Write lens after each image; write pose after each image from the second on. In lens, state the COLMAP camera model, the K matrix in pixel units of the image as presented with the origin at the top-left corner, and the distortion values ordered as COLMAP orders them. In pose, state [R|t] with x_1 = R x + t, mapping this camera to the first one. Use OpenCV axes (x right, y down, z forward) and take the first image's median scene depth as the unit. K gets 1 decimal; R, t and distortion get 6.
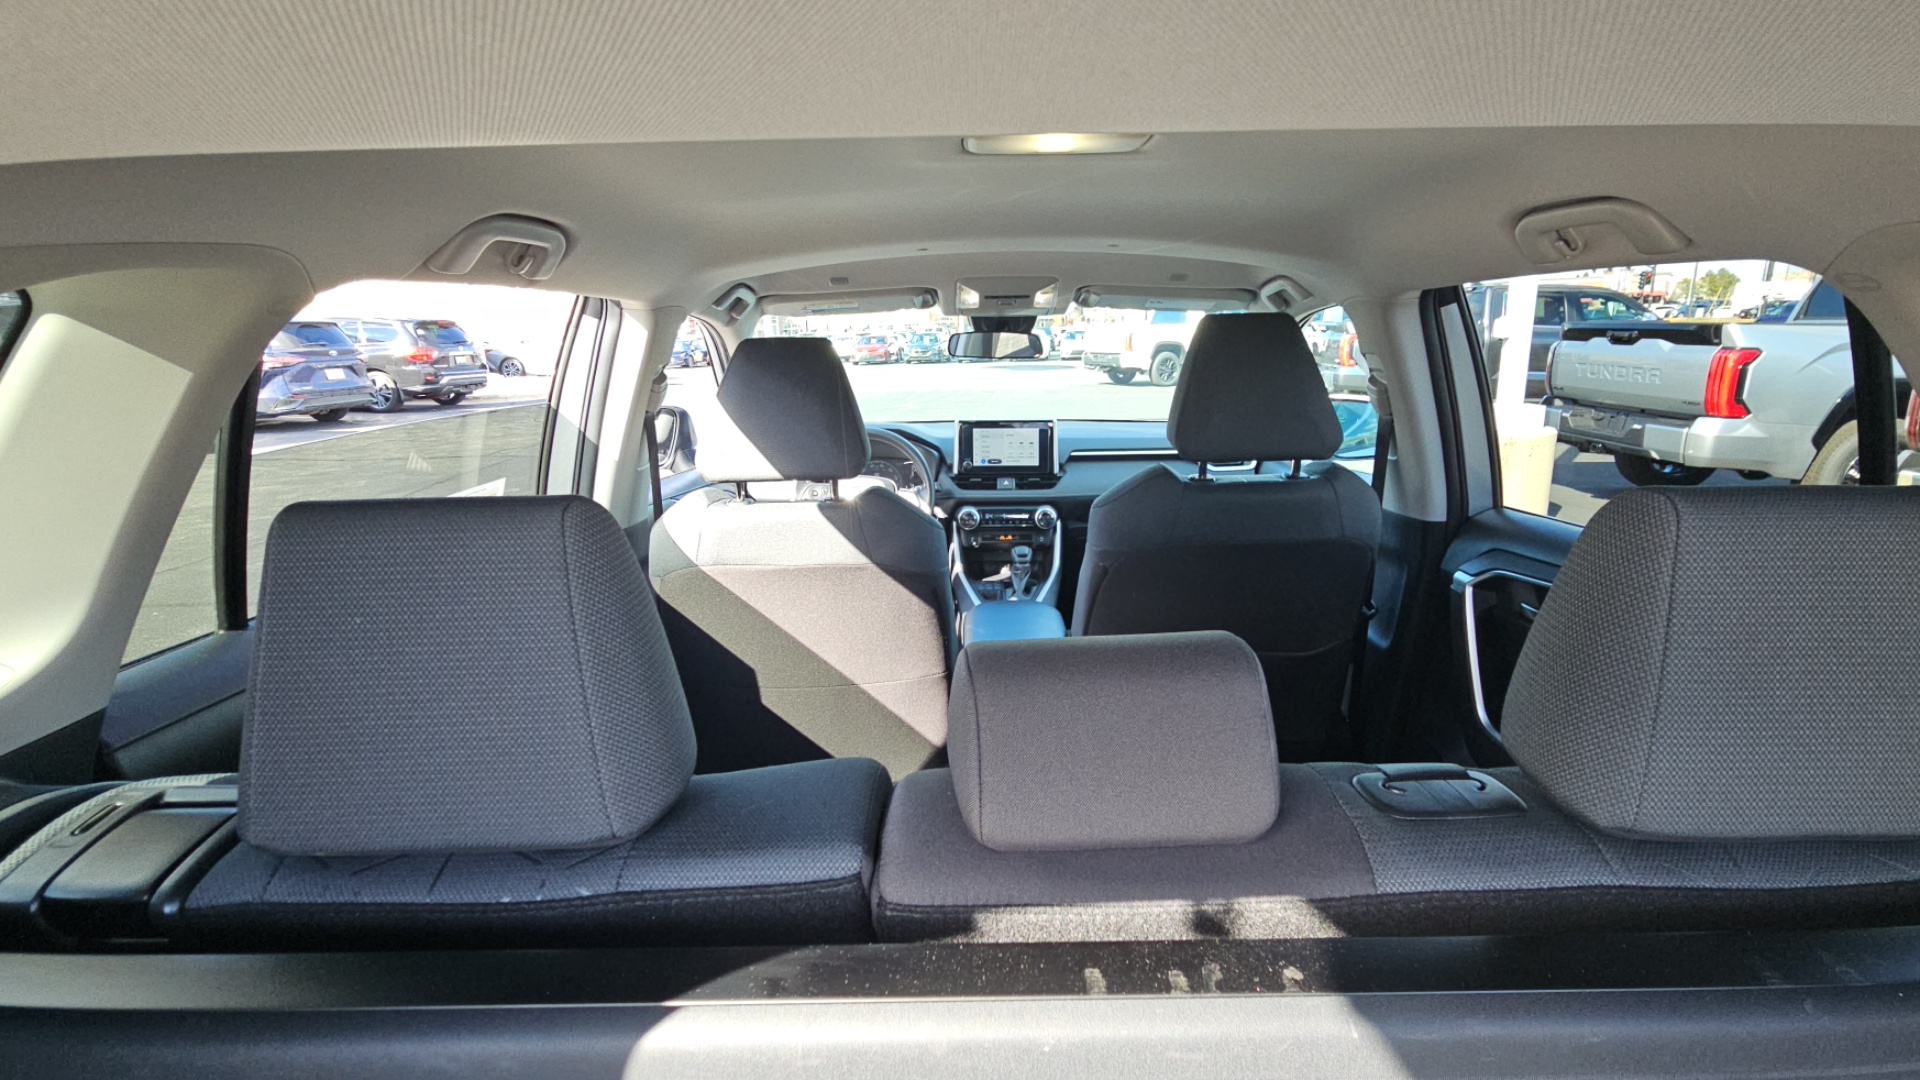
lens RADIAL K [[856.7, 0, 978.8], [0, 856.7, 554.2], [0, 0, 1]] dist [0.006319, -0.006282]
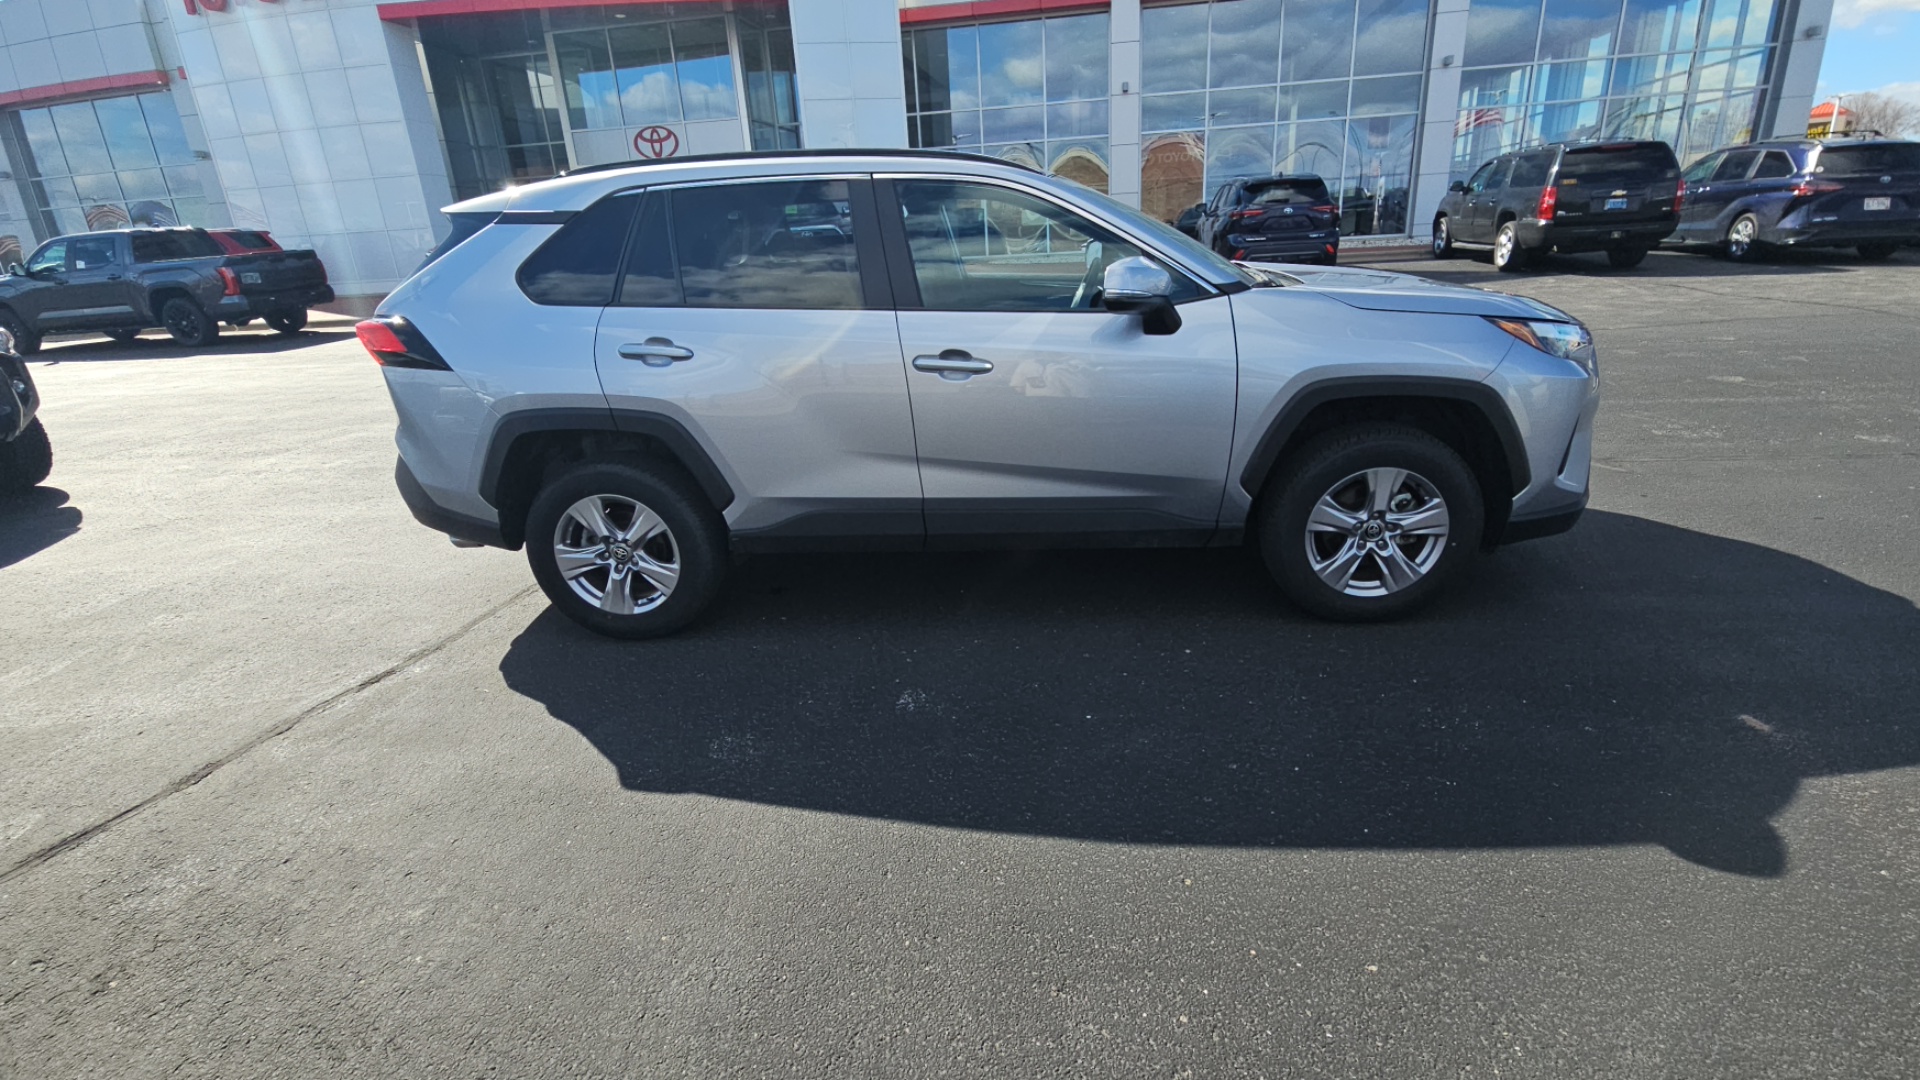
lens RADIAL K [[856.7, 0, 972.0], [0, 856.7, 537.1], [0, 0, 1]] dist [0.006319, -0.006282]
pose [[-0.081655, 0.366264, -0.926921, 0.677849], [-0.199095, 0.905287, 0.375255, -0.096622], [0.976572, 0.215187, -0.001000, 0.353044]]
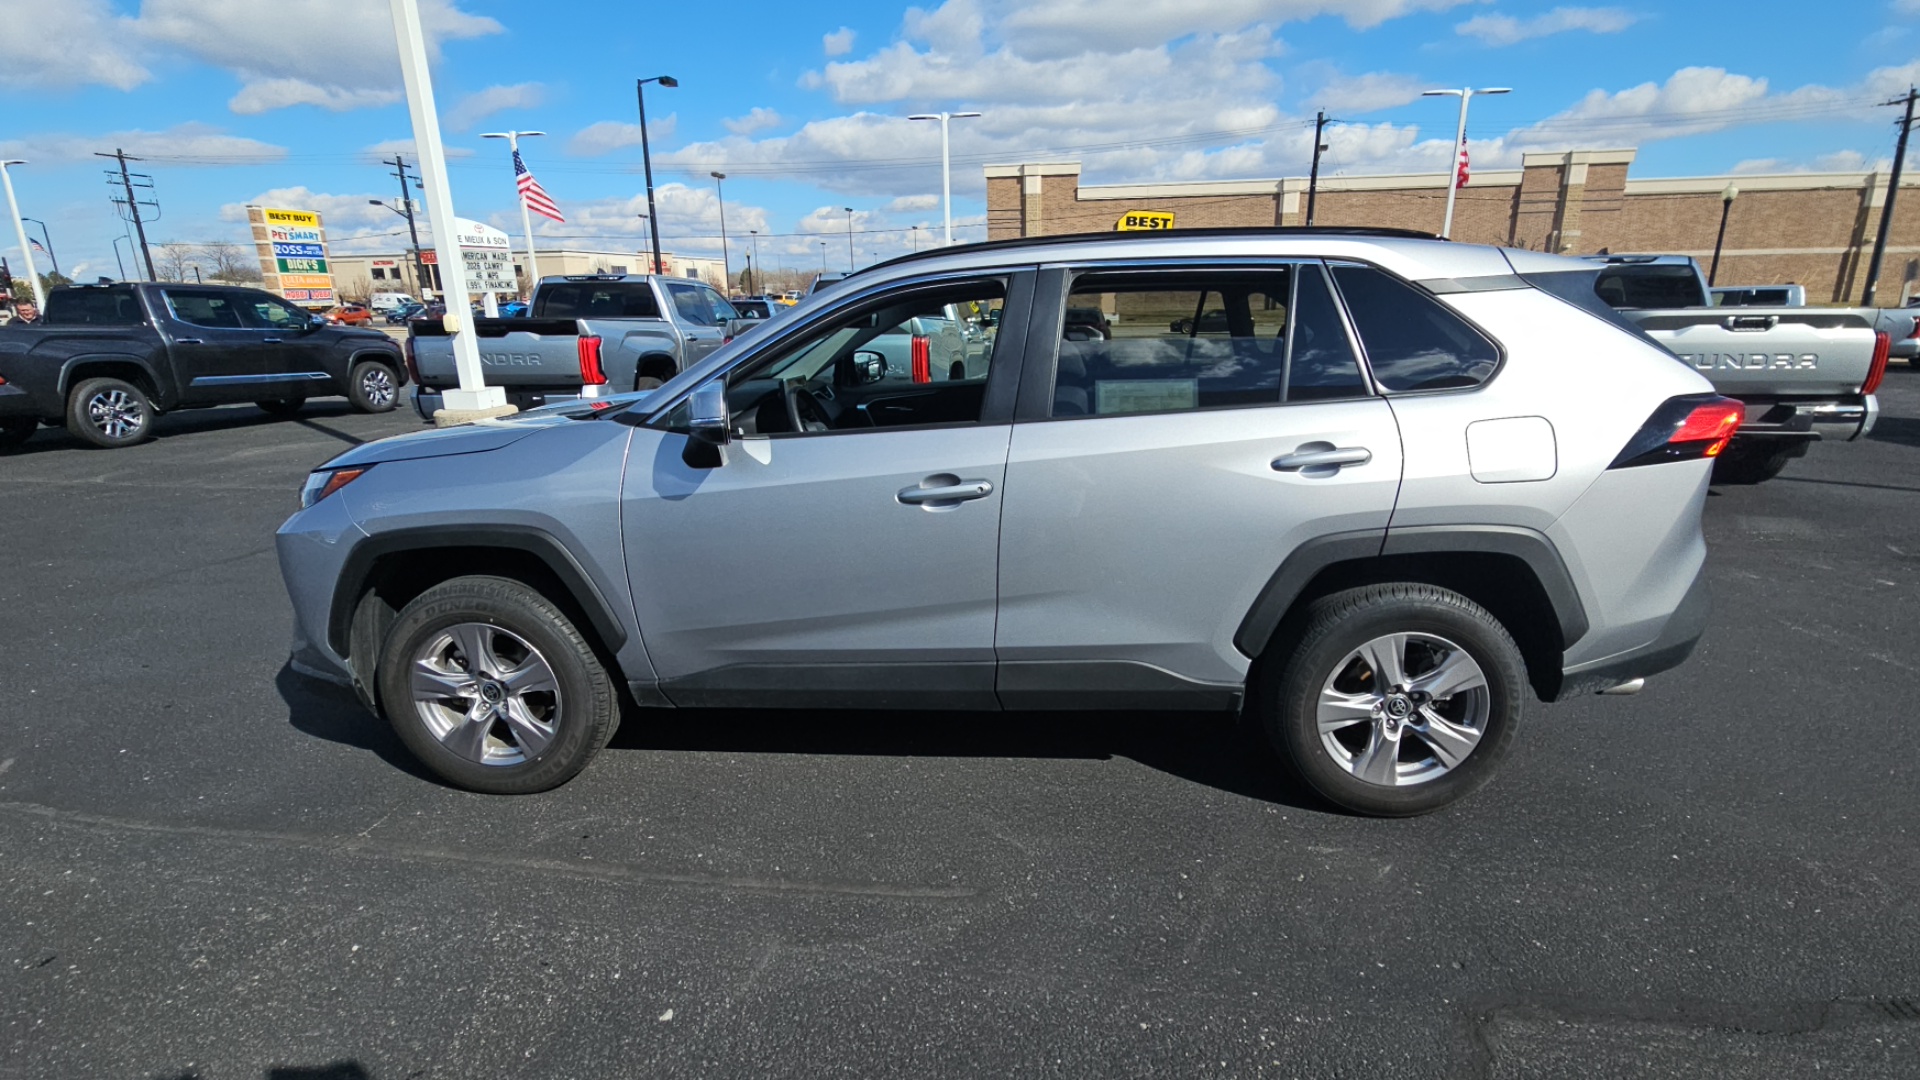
lens RADIAL K [[856.7, 0, 981.3], [0, 856.7, 550.0], [0, 0, 1]] dist [0.006319, -0.006282]
pose [[0.063233, -0.255967, 0.964615, -0.559865], [0.266348, 0.935820, 0.230866, -0.057641], [-0.961801, 0.242325, 0.127351, 0.256420]]
